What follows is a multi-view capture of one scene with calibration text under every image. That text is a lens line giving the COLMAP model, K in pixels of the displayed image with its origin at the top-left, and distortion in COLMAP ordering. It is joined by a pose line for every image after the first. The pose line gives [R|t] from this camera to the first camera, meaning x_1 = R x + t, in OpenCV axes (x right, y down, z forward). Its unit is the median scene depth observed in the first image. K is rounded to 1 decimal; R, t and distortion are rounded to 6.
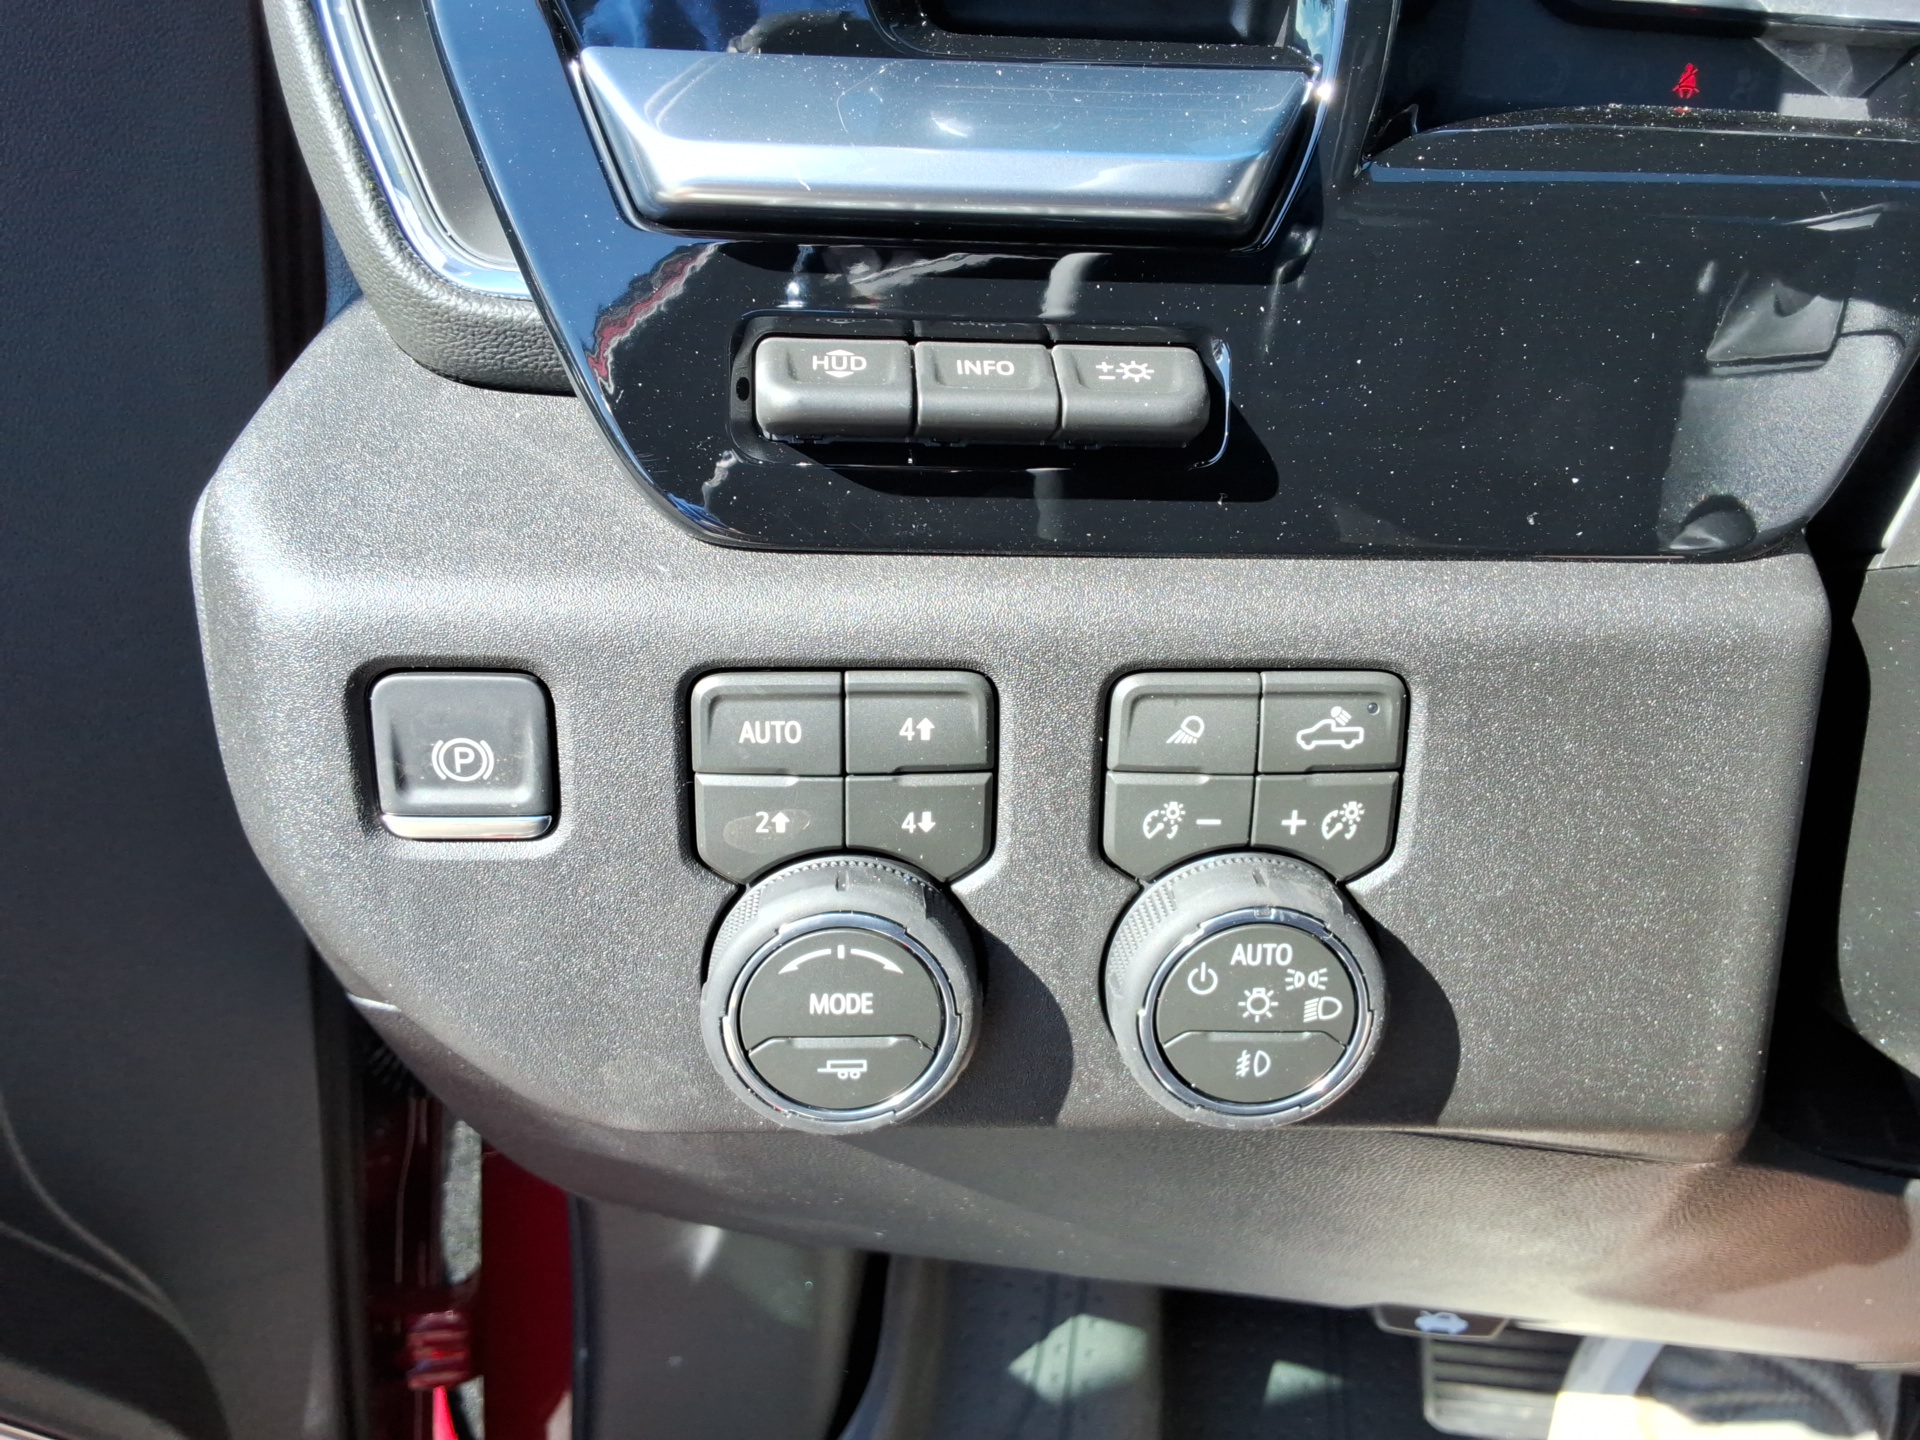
lens RADIAL K [[1562.0, 0, 960.0], [0, 1562.0, 720.0], [0, 0, 1]] dist [0.057789, -0.001302]
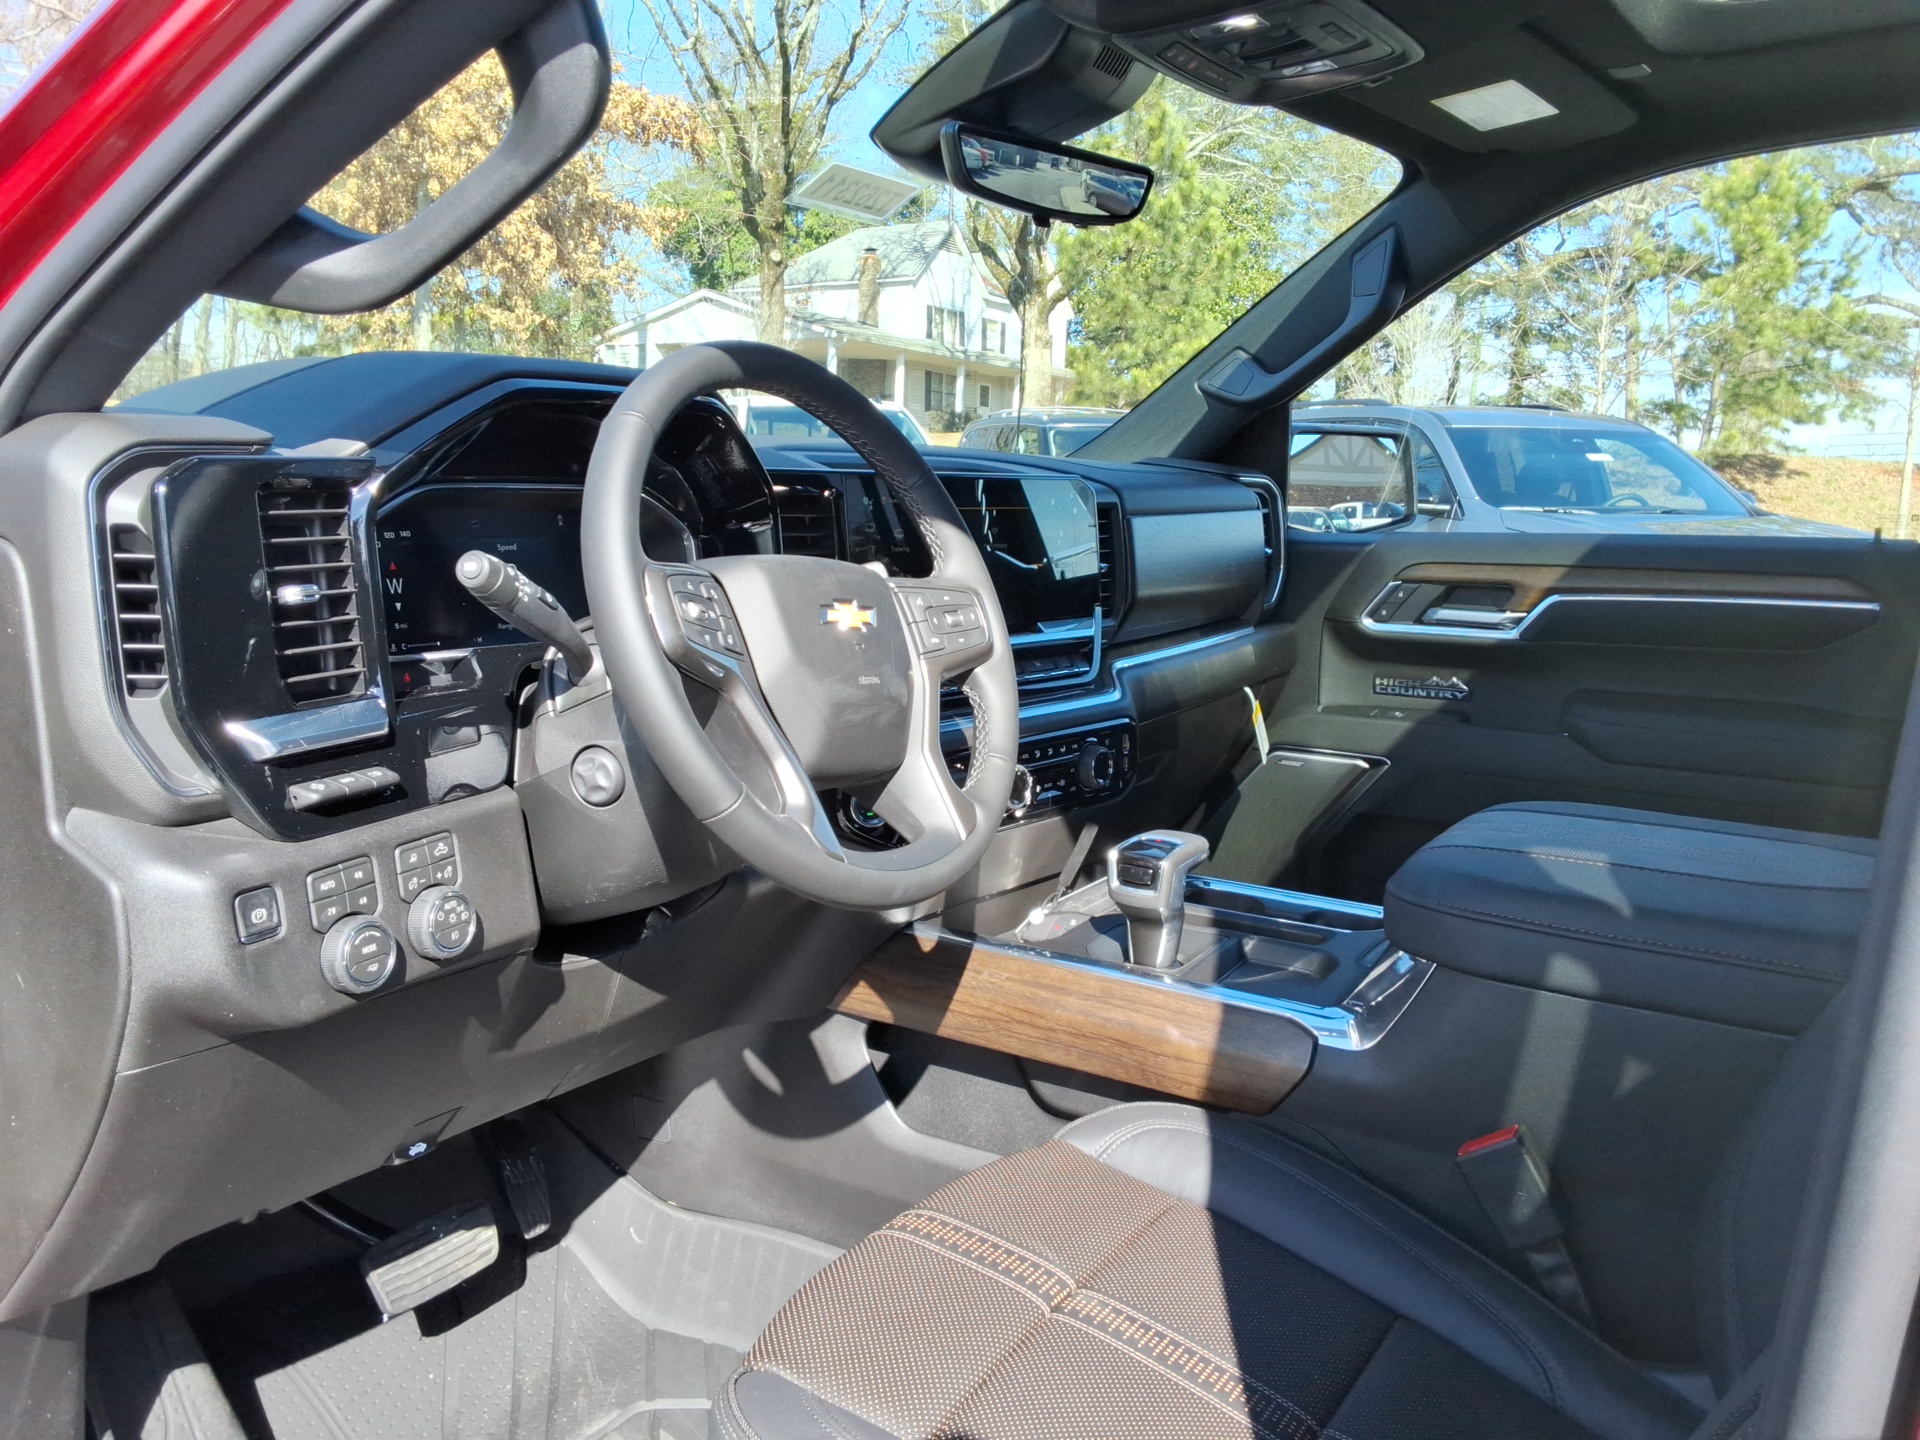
lens RADIAL K [[1562.0, 0, 960.0], [0, 1562.0, 720.0], [0, 0, 1]] dist [0.057789, -0.001302]
pose [[0.474819, -0.175201, 0.862468, -2.505915], [0.383833, 0.923096, -0.023796, 0.302600], [-0.791972, 0.342343, 0.505551, -2.154744]]
